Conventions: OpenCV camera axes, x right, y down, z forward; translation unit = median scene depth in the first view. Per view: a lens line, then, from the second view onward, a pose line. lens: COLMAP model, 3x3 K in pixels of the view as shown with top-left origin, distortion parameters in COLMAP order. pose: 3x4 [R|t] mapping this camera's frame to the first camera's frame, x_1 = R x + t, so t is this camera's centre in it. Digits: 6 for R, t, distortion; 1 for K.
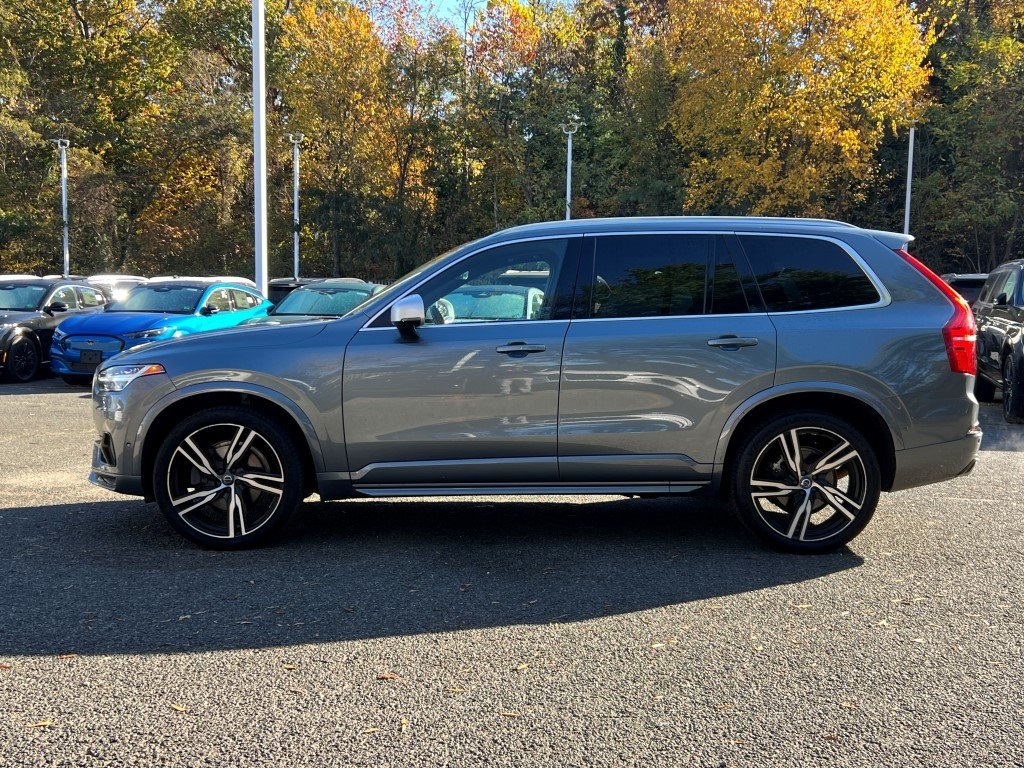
lens RADIAL K [[1104.0, 0, 512.0], [0, 1104.0, 384.0], [0, 0, 1]] dist [0.048306, -0.005093]
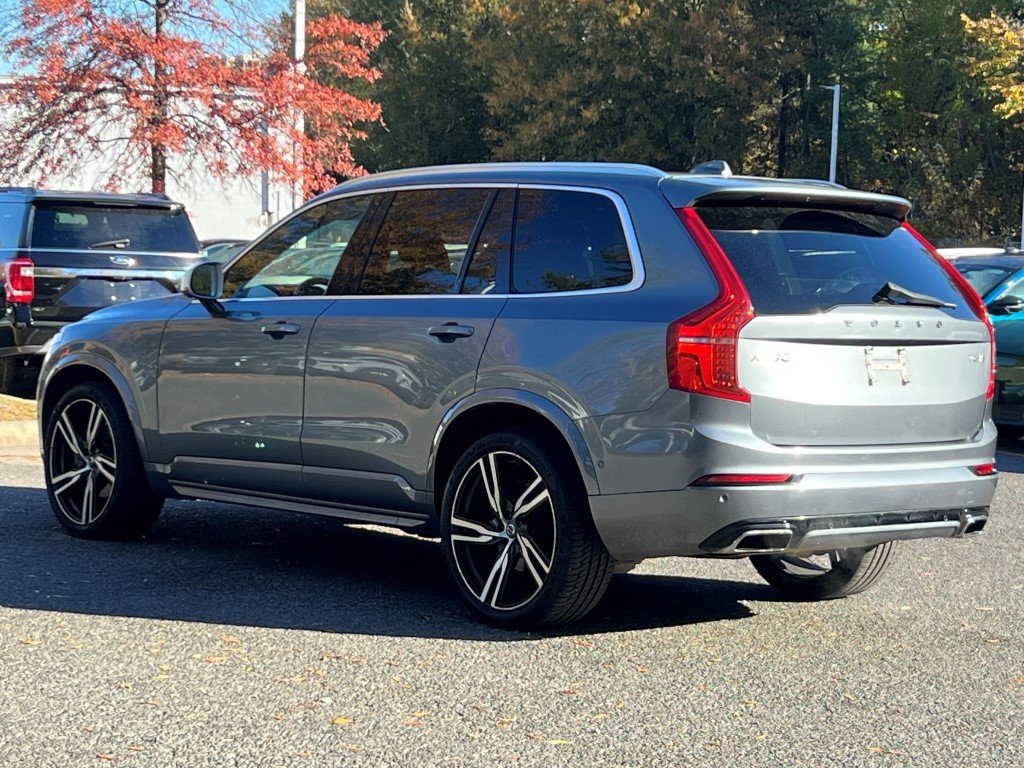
lens RADIAL K [[2219.7, 0, 512.0], [0, 2219.7, 384.0], [0, 0, 1]] dist [0.008618, 0.059728]
pose [[0.670742, 0.054545, -0.739682, 1.337028], [-0.082465, 0.996593, -0.001289, -0.003991], [0.737092, 0.061863, 0.672955, 0.017172]]
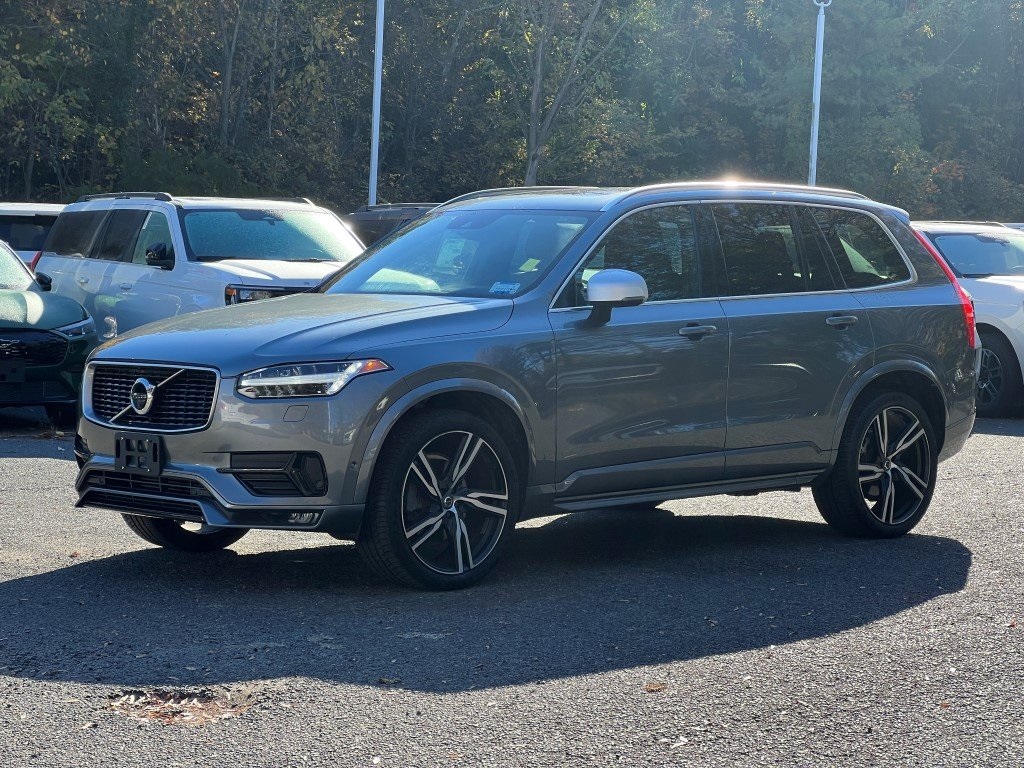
lens RADIAL K [[2299.8, 0, 512.0], [0, 2299.8, 384.0], [0, 0, 1]] dist [-0.002190, -0.005297]
pose [[0.715005, -0.031492, 0.698409, -1.380402], [0.046269, 0.998926, -0.002327, 0.007848], [-0.697586, 0.033979, 0.715695, -0.217755]]
